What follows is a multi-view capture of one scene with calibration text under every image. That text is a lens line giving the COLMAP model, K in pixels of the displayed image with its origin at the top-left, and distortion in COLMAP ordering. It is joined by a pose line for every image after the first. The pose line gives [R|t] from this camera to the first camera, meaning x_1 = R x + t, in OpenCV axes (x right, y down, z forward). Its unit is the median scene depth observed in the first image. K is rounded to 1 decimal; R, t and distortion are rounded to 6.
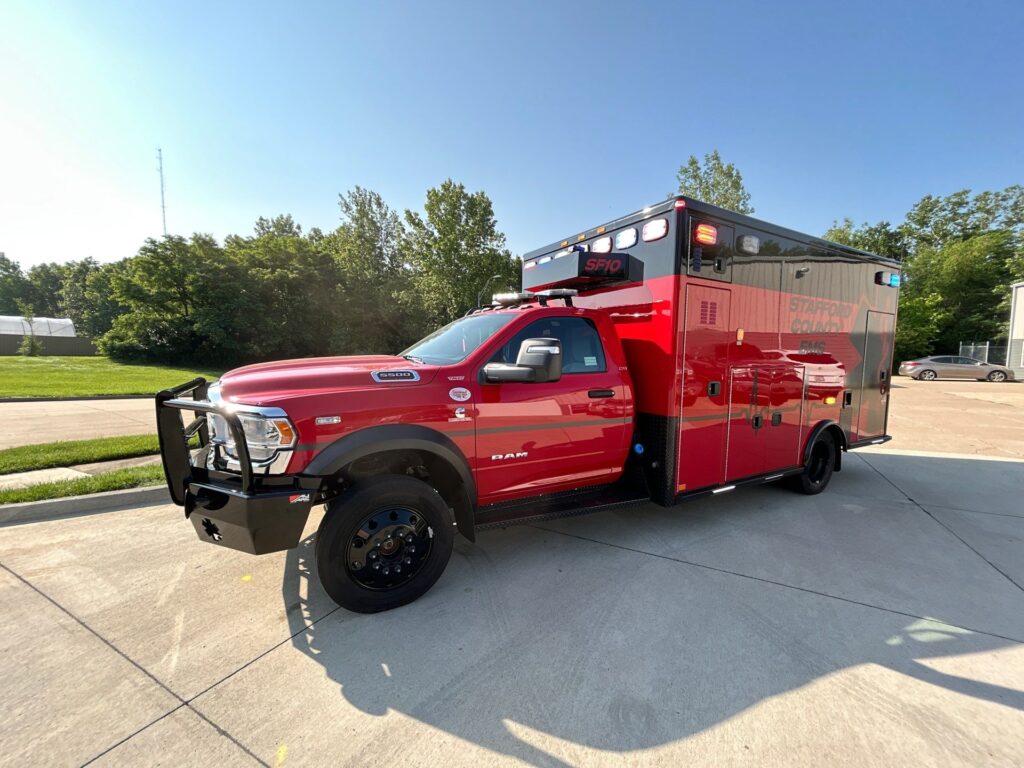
lens RADIAL K [[415.9, 0, 512.0], [0, 415.9, 381.0], [0, 0, 1]] dist [0.001720, -0.000354]
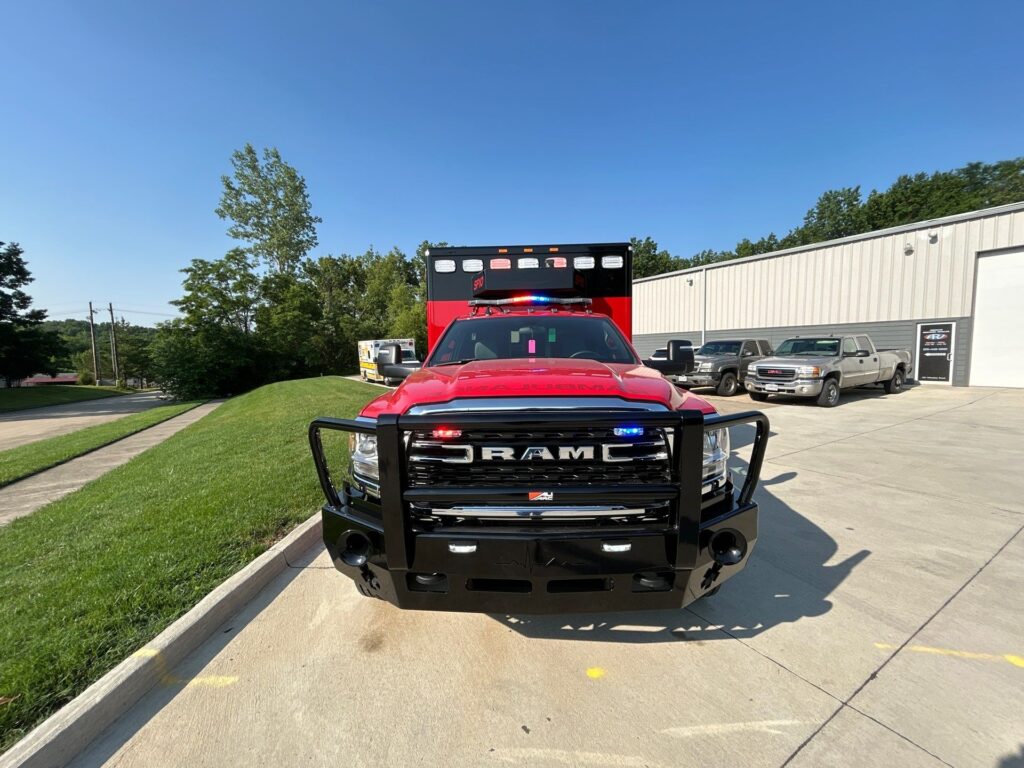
lens RADIAL K [[415.9, 0, 514.5], [0, 415.9, 376.9], [0, 0, 1]] dist [0.001720, -0.000354]
pose [[0.519567, -0.070322, 0.851531, -0.114281], [0.085536, 0.995882, 0.030052, -0.005850], [-0.850137, 0.057223, 0.523443, 0.063524]]
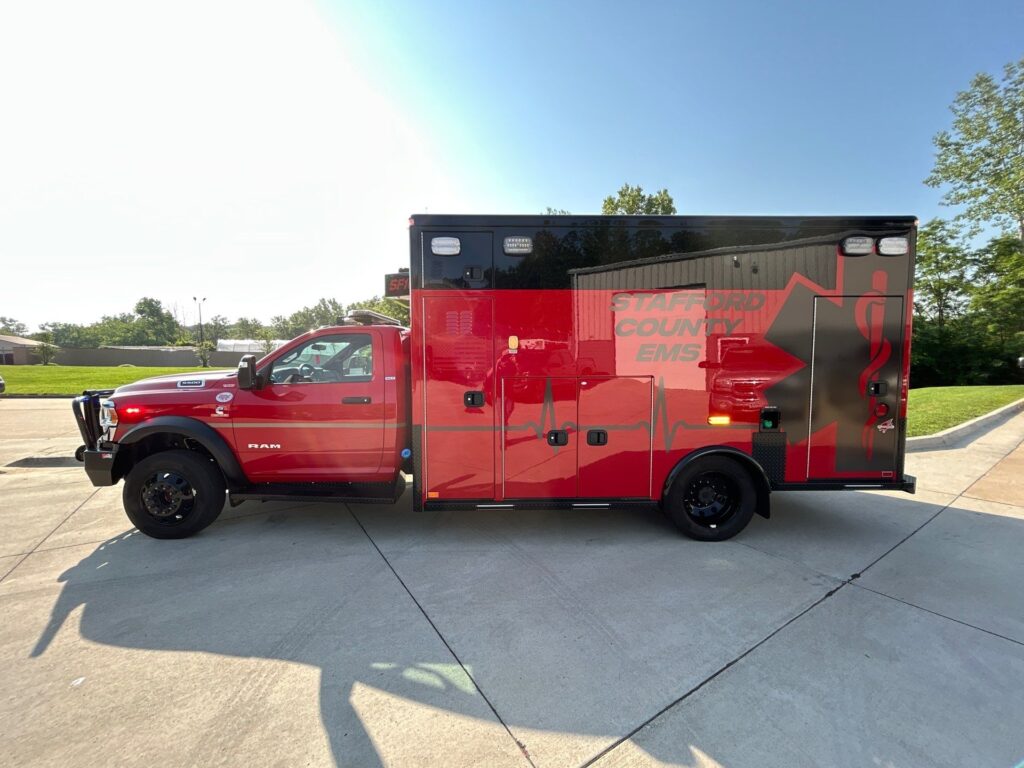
lens RADIAL K [[415.9, 0, 512.1], [0, 415.9, 381.3], [0, 0, 1]] dist [0.001720, -0.000354]
pose [[0.875416, 0.005895, -0.483334, 0.119667], [-0.014295, 0.999804, -0.013696, -0.001340], [0.483159, 0.018899, 0.875329, 0.021782]]
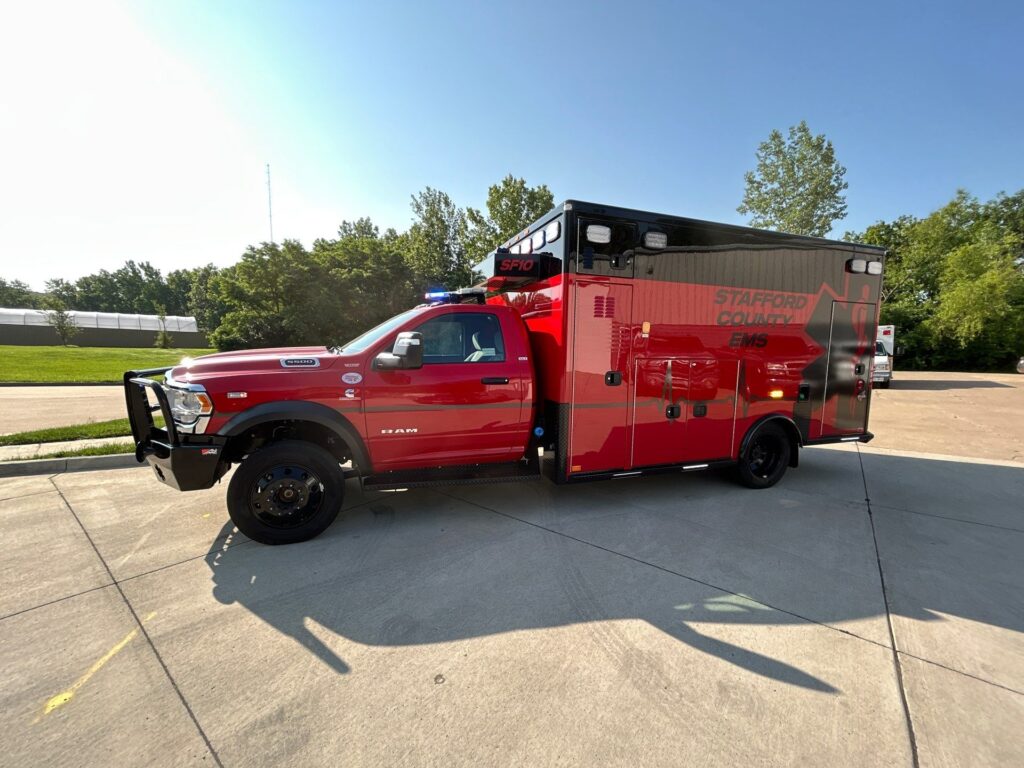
lens RADIAL K [[415.9, 0, 512.1], [0, 415.9, 383.5], [0, 0, 1]] dist [0.001720, -0.000354]
pose [[0.984819, 0.016616, -0.172789, 0.047815], [-0.012882, 0.999659, 0.022710, 0.001173], [0.173108, -0.020139, 0.984697, -0.010799]]
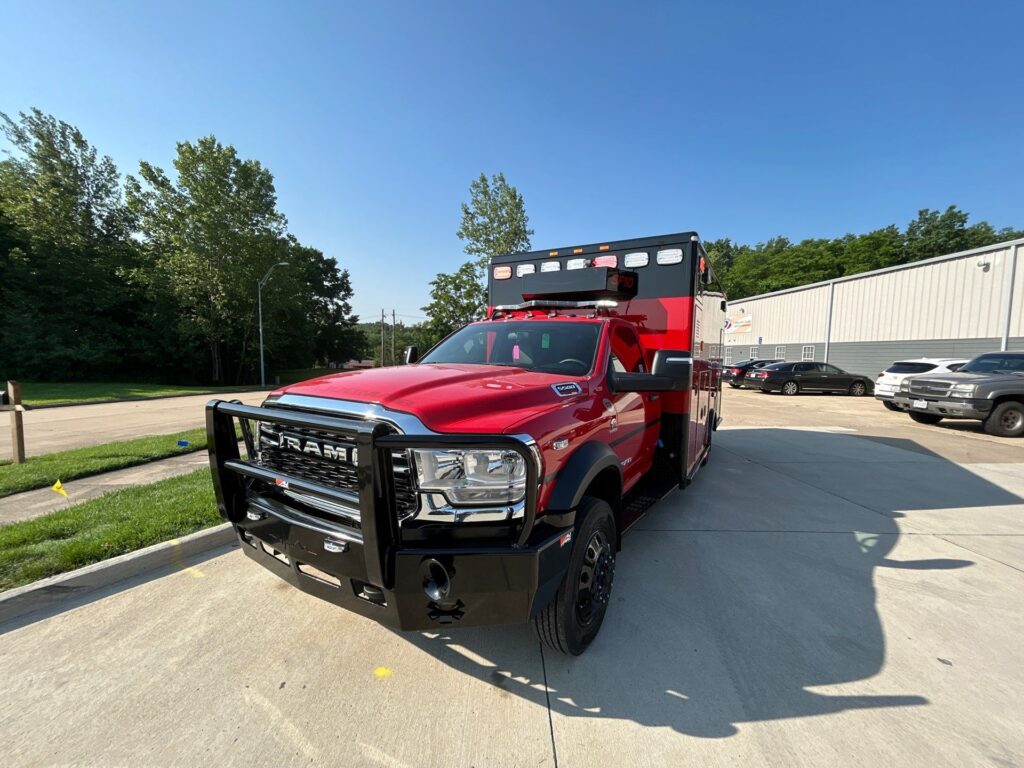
lens RADIAL K [[415.9, 0, 513.3], [0, 415.9, 380.4], [0, 0, 1]] dist [0.001720, -0.000354]
pose [[0.868752, -0.025621, 0.494584, -0.070180], [0.026065, 0.999642, 0.006001, -0.003439], [-0.494561, 0.007678, 0.869109, 0.021742]]
